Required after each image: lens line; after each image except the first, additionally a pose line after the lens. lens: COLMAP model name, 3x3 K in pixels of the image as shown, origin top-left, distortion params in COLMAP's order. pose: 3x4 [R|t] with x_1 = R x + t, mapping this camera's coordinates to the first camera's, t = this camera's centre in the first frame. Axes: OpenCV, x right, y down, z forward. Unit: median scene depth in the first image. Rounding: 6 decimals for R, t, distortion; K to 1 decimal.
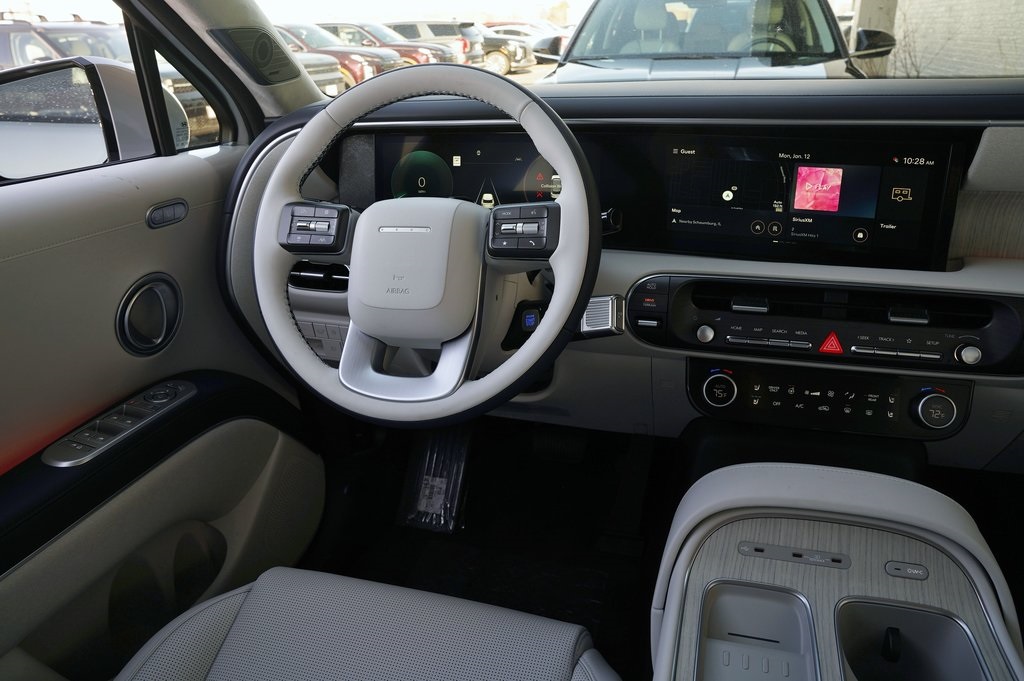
lens RADIAL K [[702.5, 0, 520.7], [0, 702.5, 344.0], [0, 0, 1]] dist [-0.114901, 0.068612]
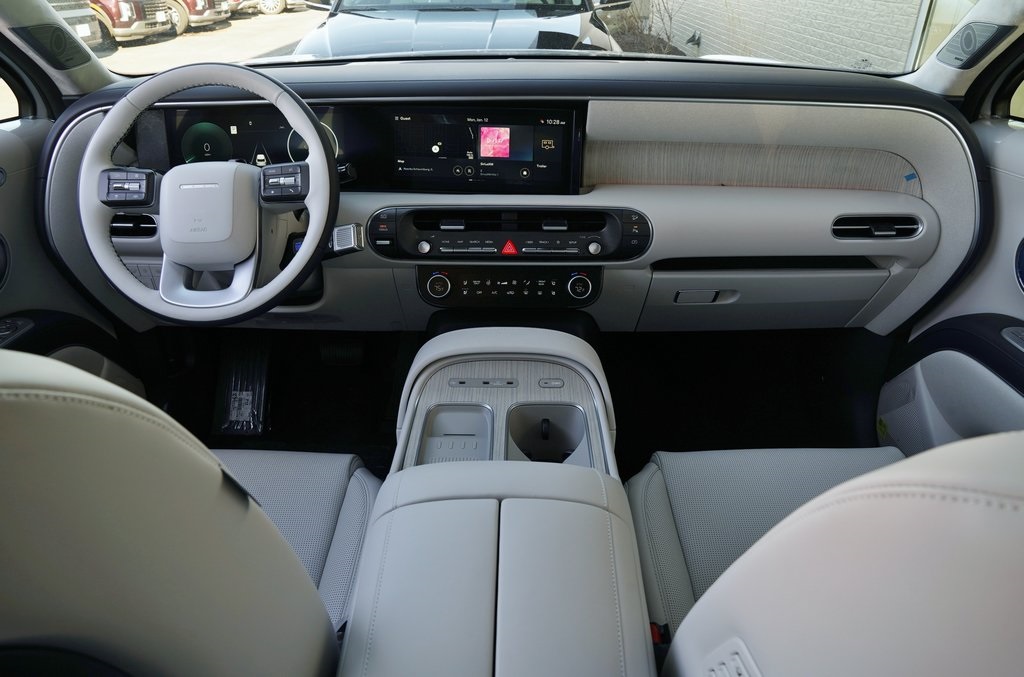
lens RADIAL K [[702.5, 0, 512.7], [0, 702.5, 338.9], [0, 0, 1]] dist [-0.114901, 0.068612]
pose [[0.961918, -0.095790, 0.256005, 0.052809], [0.076445, 0.993487, 0.084499, 0.065920], [-0.262432, -0.061711, 0.962975, -0.456743]]
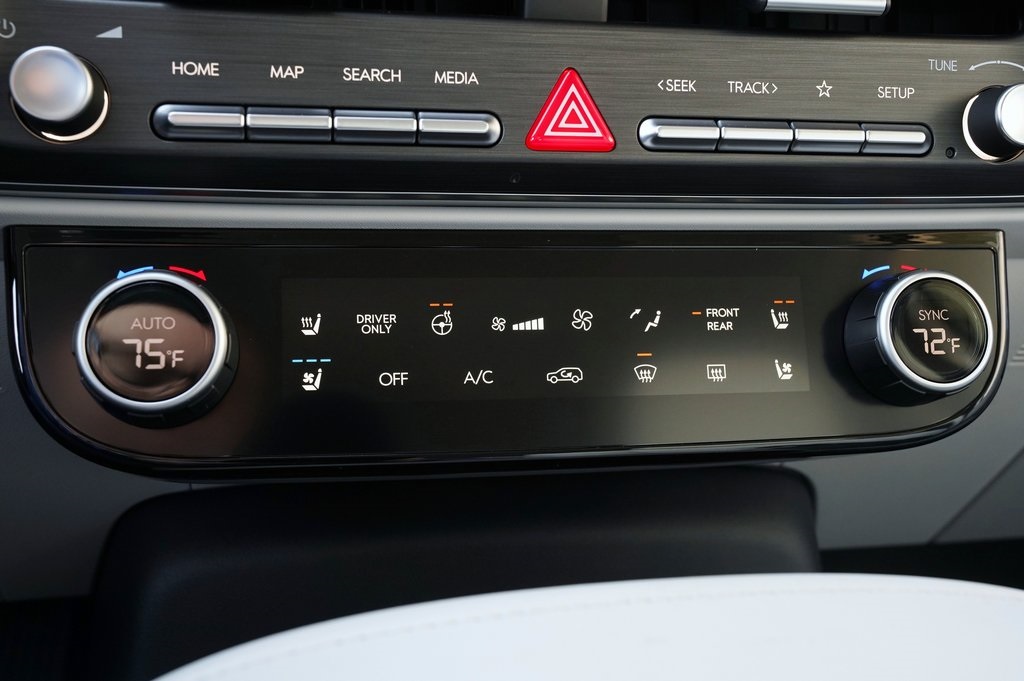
lens RADIAL K [[1156.5, 0, 519.3], [0, 1156.5, 336.0], [0, 0, 1]] dist [0.037017, 0.000000]
pose [[0.877711, -0.066742, 0.474519, 0.215213], [0.116505, 0.990261, -0.076216, 0.111912], [-0.464811, 0.122180, 0.876939, 0.619581]]
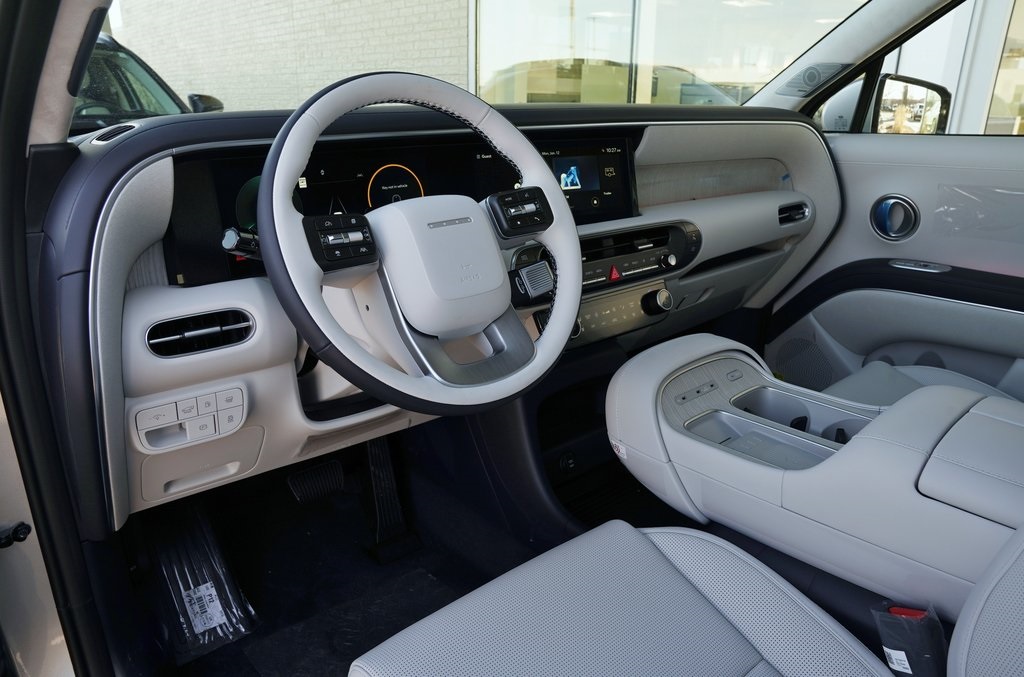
lens RADIAL K [[702.5, 0, 506.5], [0, 702.5, 344.1], [0, 0, 1]] dist [-0.114901, 0.068612]
pose [[0.545378, -0.244353, 0.801782, -0.890770], [0.321027, 0.944517, 0.069488, -0.034373], [-0.774277, 0.219496, 0.593563, 0.316101]]
